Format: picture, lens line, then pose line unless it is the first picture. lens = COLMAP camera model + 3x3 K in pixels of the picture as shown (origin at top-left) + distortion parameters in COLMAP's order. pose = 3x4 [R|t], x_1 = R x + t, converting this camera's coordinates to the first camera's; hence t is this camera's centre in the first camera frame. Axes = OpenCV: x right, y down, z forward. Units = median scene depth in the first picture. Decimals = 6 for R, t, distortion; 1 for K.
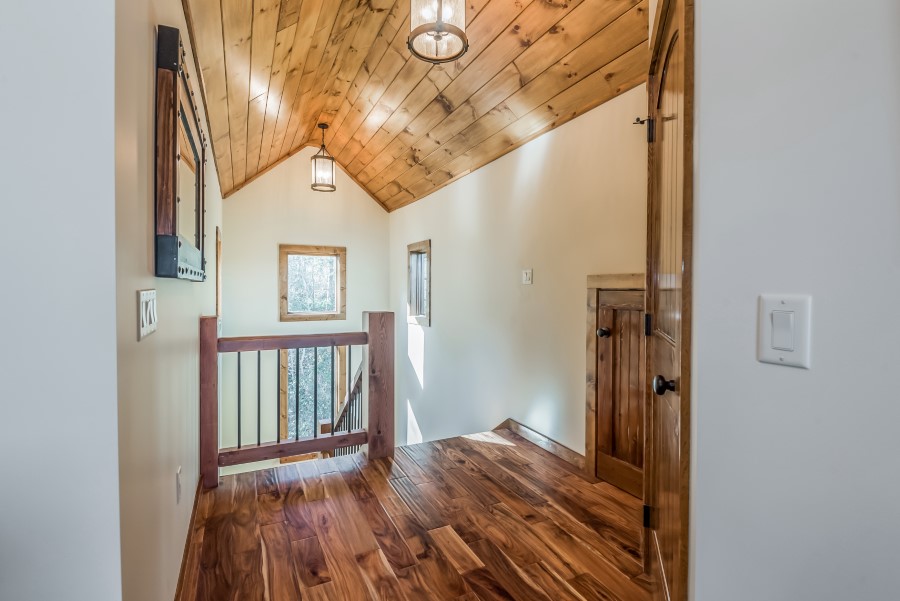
lens RADIAL K [[430.8, 0, 450.0], [0, 430.8, 300.5], [0, 0, 1]] dist [-0.000388, -0.000739]
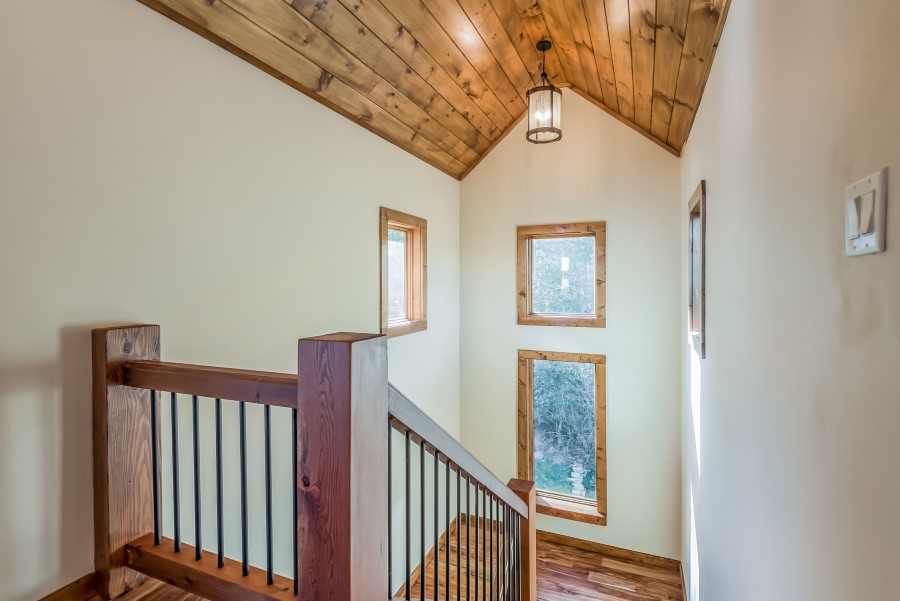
lens RADIAL K [[430.4, 0, 451.1], [0, 430.4, 281.5], [0, 0, 1]] dist [0.042560, -0.000444]
pose [[0.668226, -0.006791, -0.743927, 0.121700], [-0.015544, 0.999613, -0.023088, -0.010518], [0.743796, 0.026992, 0.667861, 0.431228]]
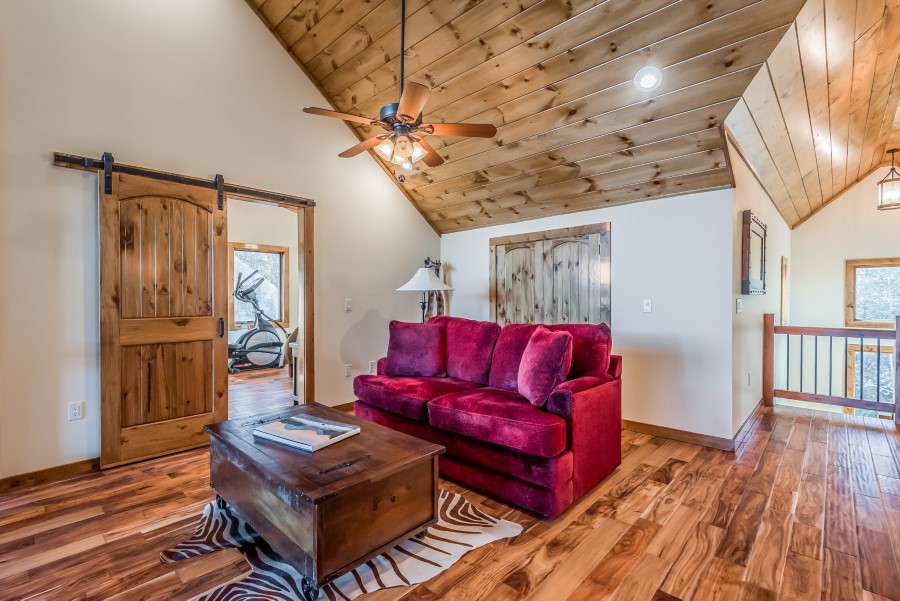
lens RADIAL K [[410.6, 0, 450.0], [0, 410.6, 300.5], [0, 0, 1]] dist [-0.004220, -0.001290]
pose [[0.353796, -0.001435, -0.935321, 0.288779], [-0.021330, 0.999726, -0.009602, 0.013263], [0.935079, 0.023348, 0.353669, -0.435750]]
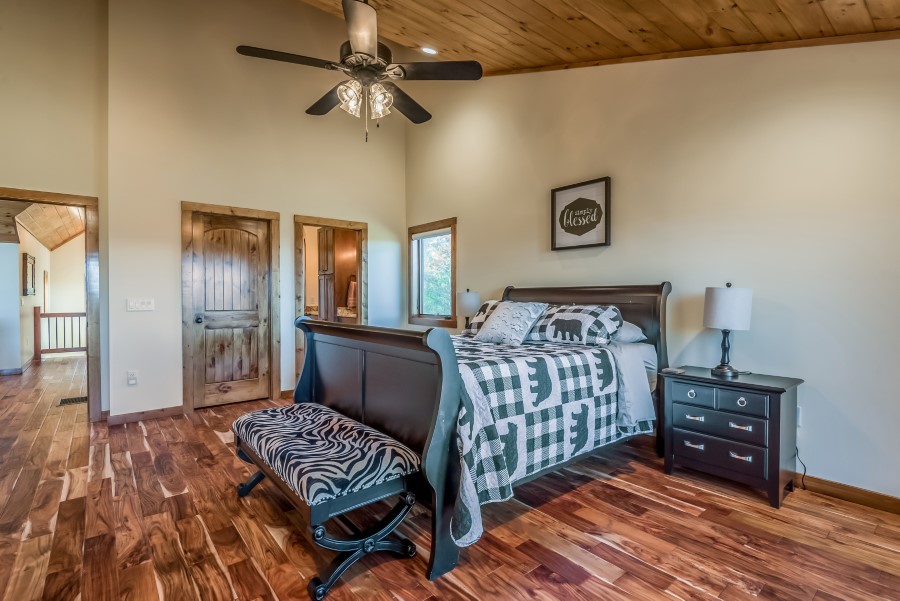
lens RADIAL K [[430.8, 0, 450.0], [0, 430.8, 300.5], [0, 0, 1]] dist [-0.000388, -0.000739]
pose [[0.973539, -0.010602, 0.228273, 0.827156], [0.013571, 0.999842, -0.011440, 0.034268], [-0.228116, 0.014235, 0.973530, -1.372189]]
